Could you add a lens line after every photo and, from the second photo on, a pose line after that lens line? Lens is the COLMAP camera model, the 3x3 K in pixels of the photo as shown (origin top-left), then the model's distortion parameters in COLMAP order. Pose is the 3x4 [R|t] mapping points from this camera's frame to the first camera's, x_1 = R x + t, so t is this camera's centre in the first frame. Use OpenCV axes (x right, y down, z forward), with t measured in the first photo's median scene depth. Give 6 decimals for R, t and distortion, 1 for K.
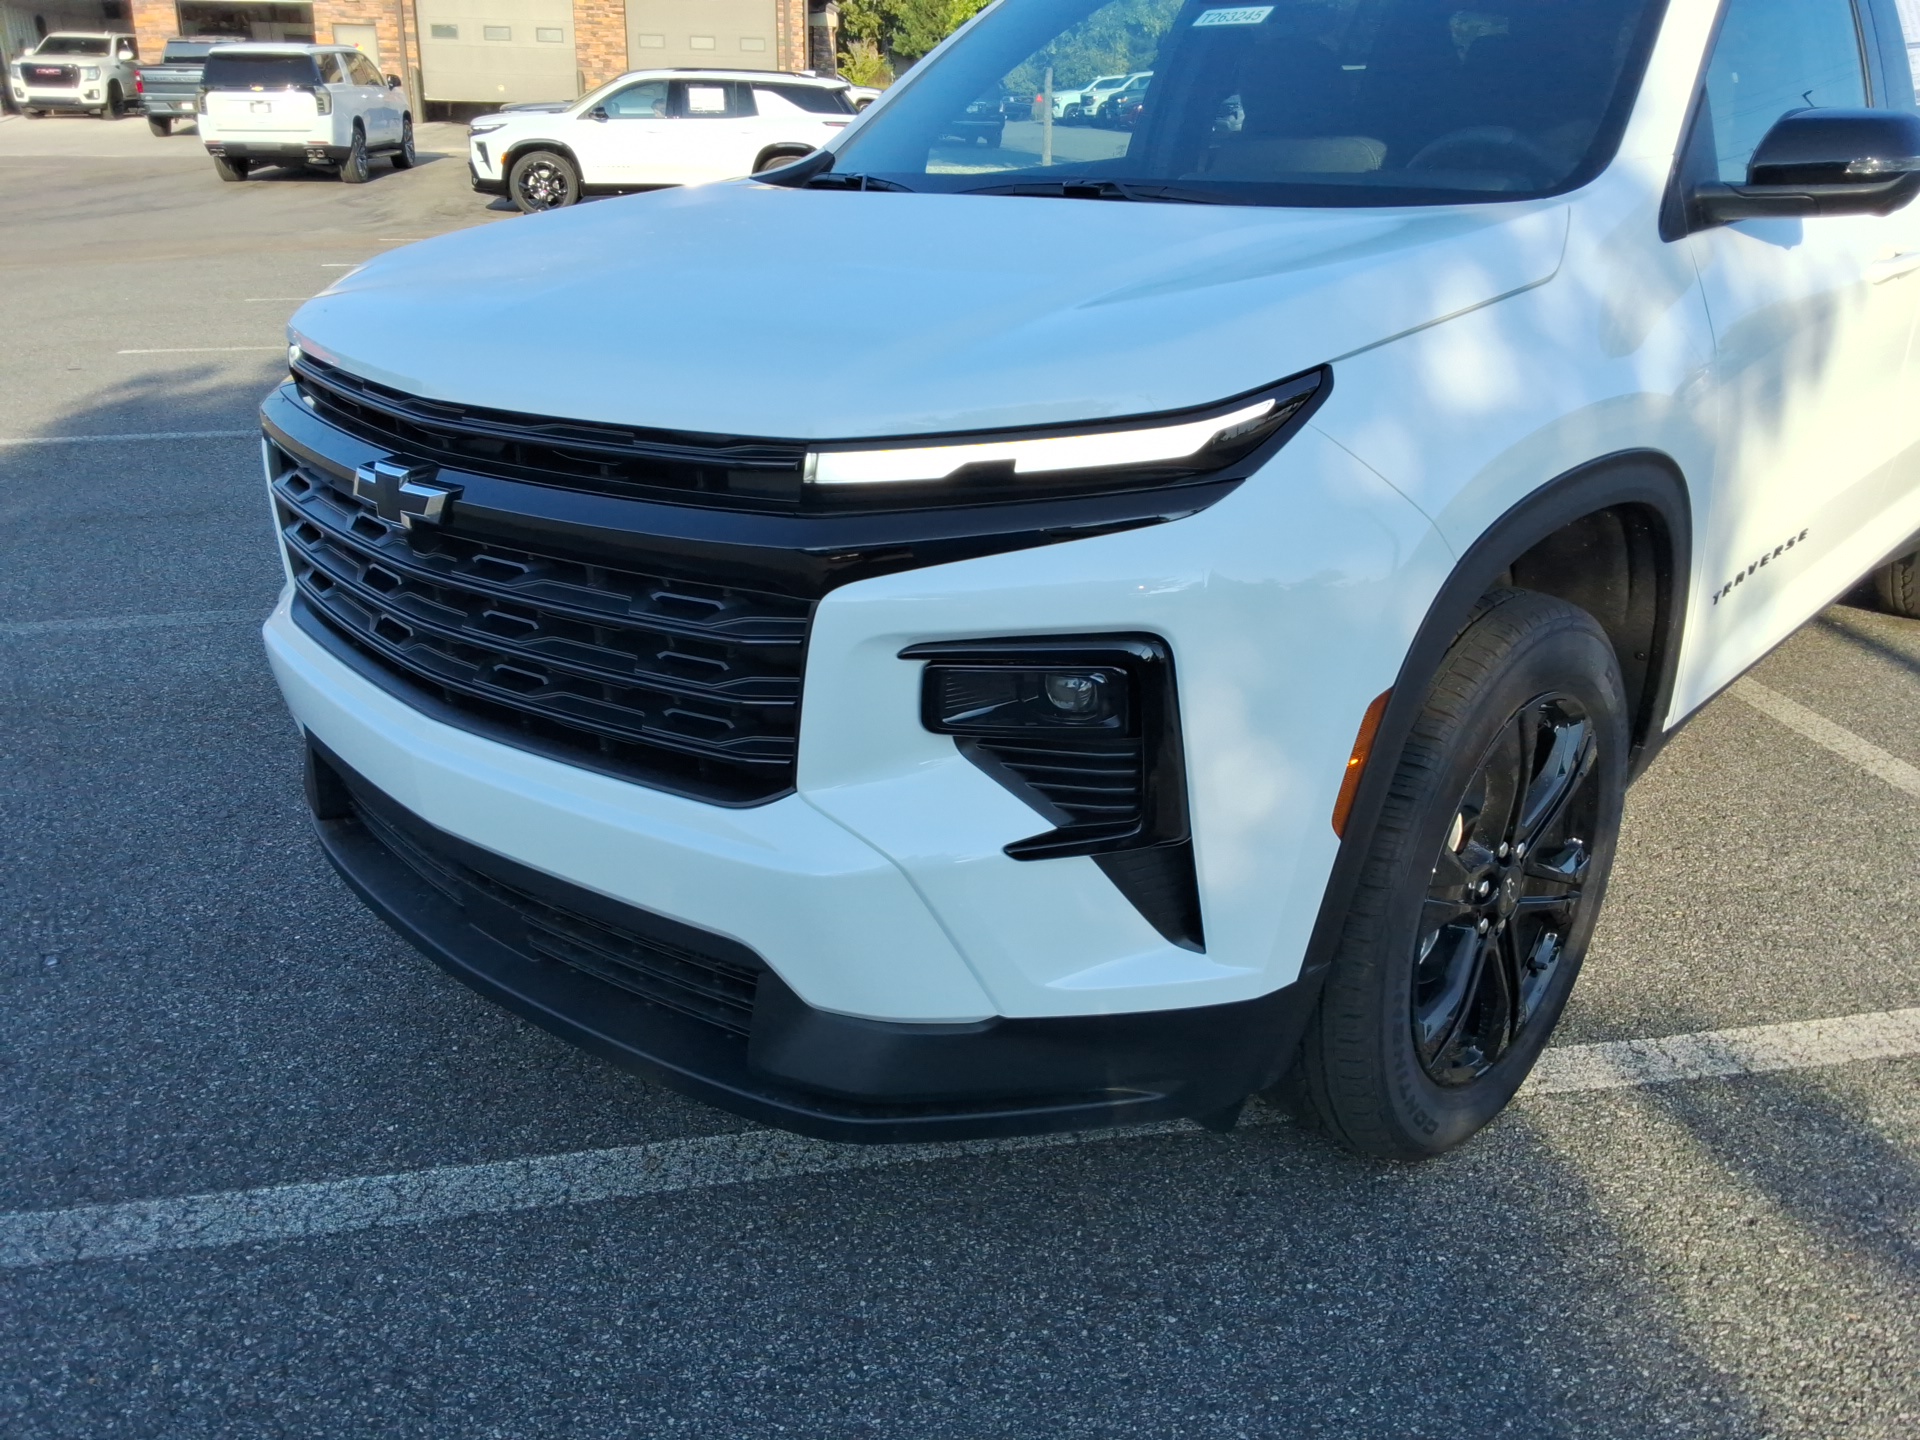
lens RADIAL K [[1524.8, 0, 977.4], [0, 1524.8, 702.8], [0, 0, 1]] dist [0.112687, -0.188452]
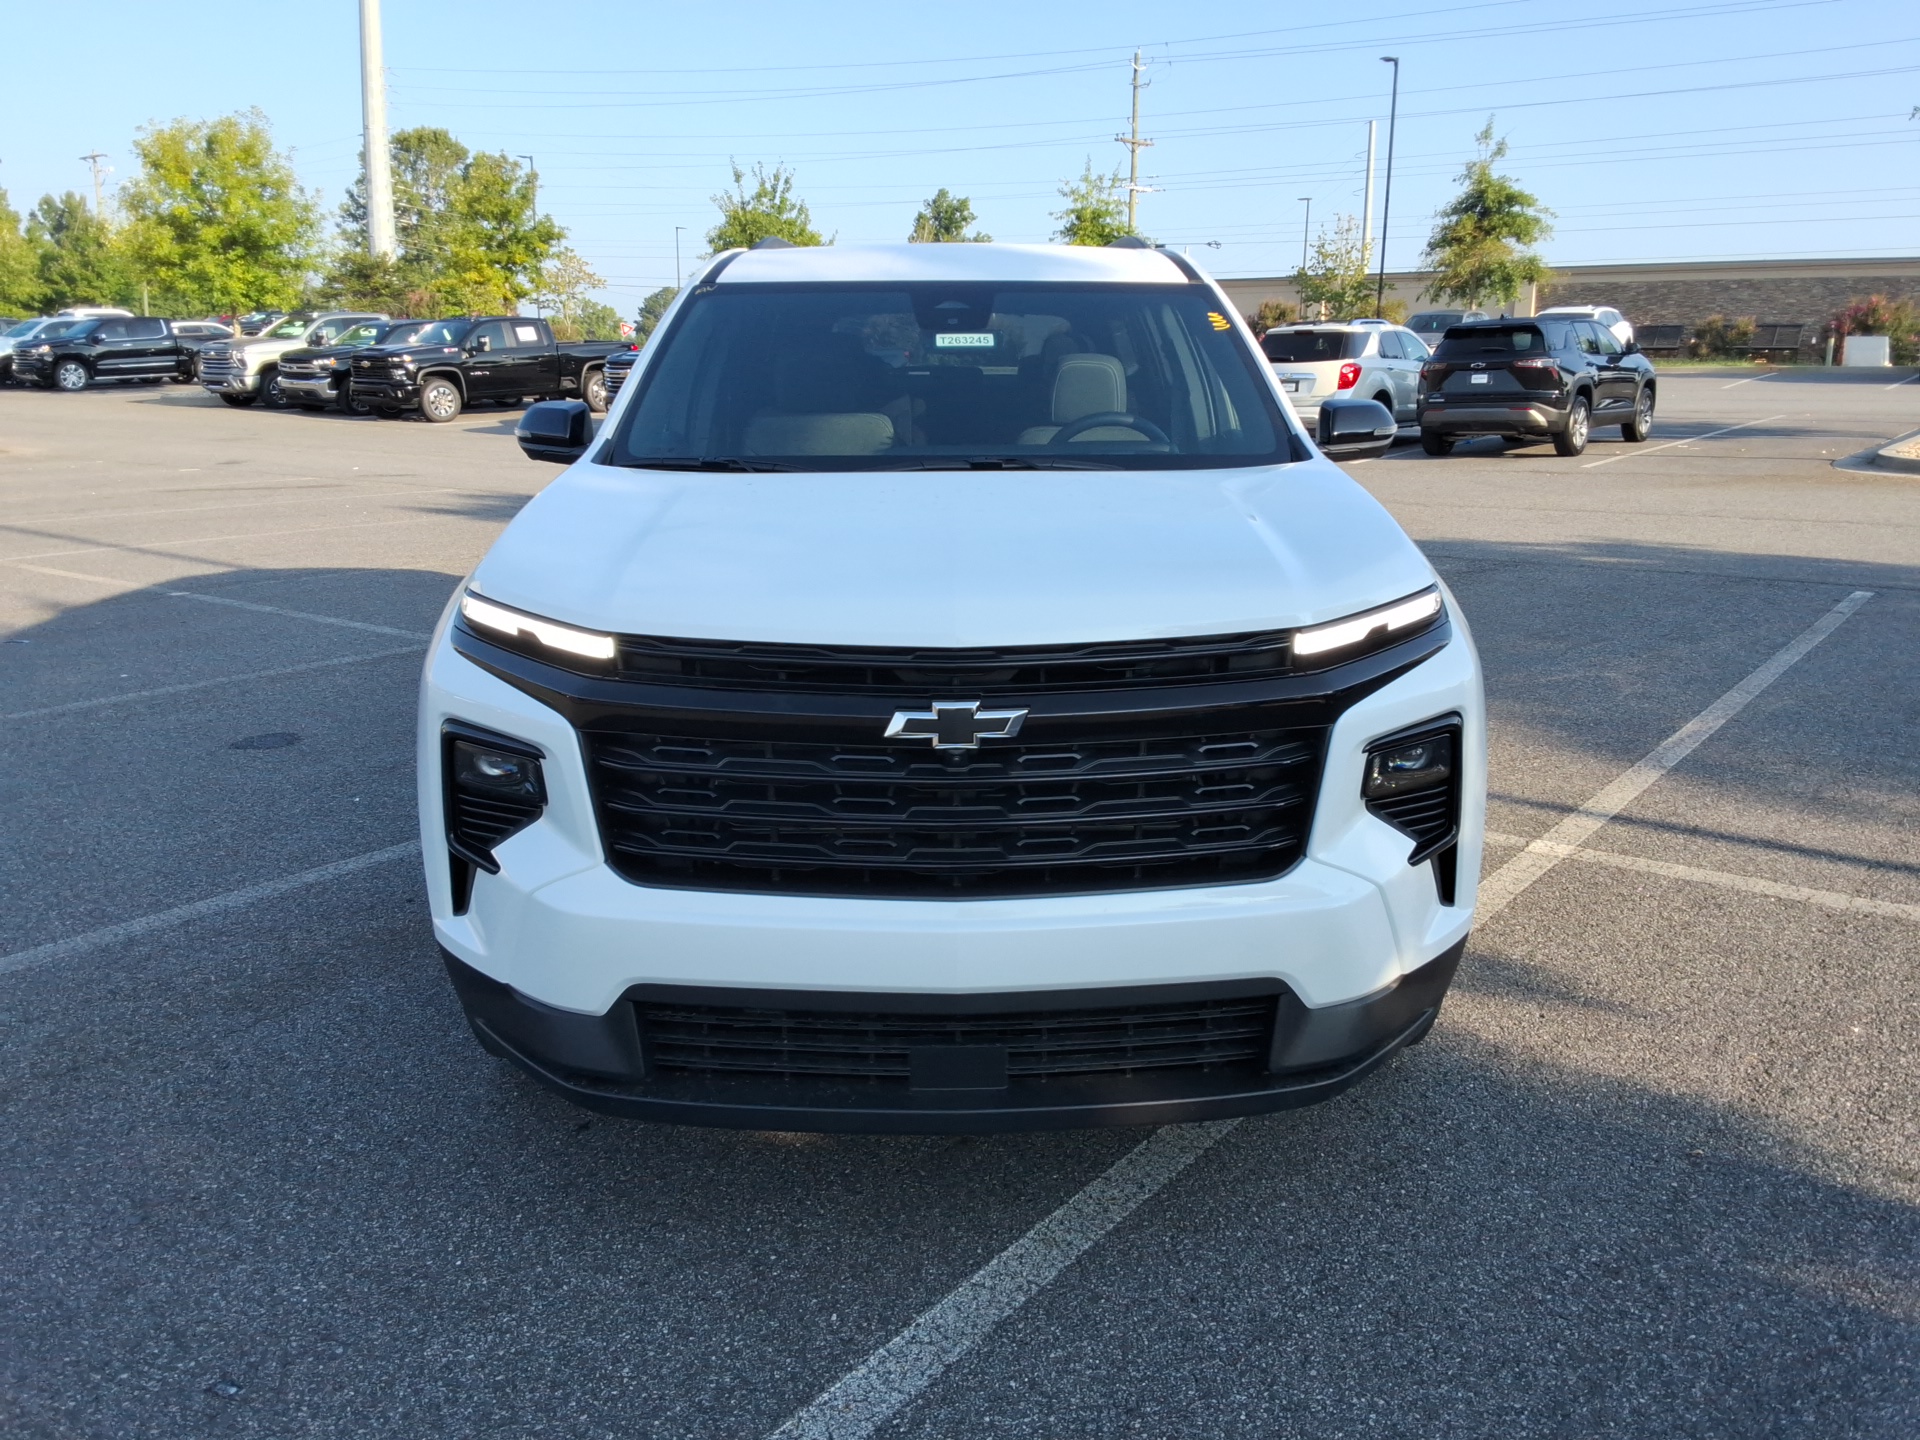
lens RADIAL K [[1524.8, 0, 977.4], [0, 1524.8, 702.8], [0, 0, 1]] dist [0.112687, -0.188452]
pose [[0.735613, -0.154388, 0.659574, -1.266290], [0.243250, 0.968943, -0.044489, -0.097000], [-0.632221, 0.193168, 0.750322, 0.041892]]
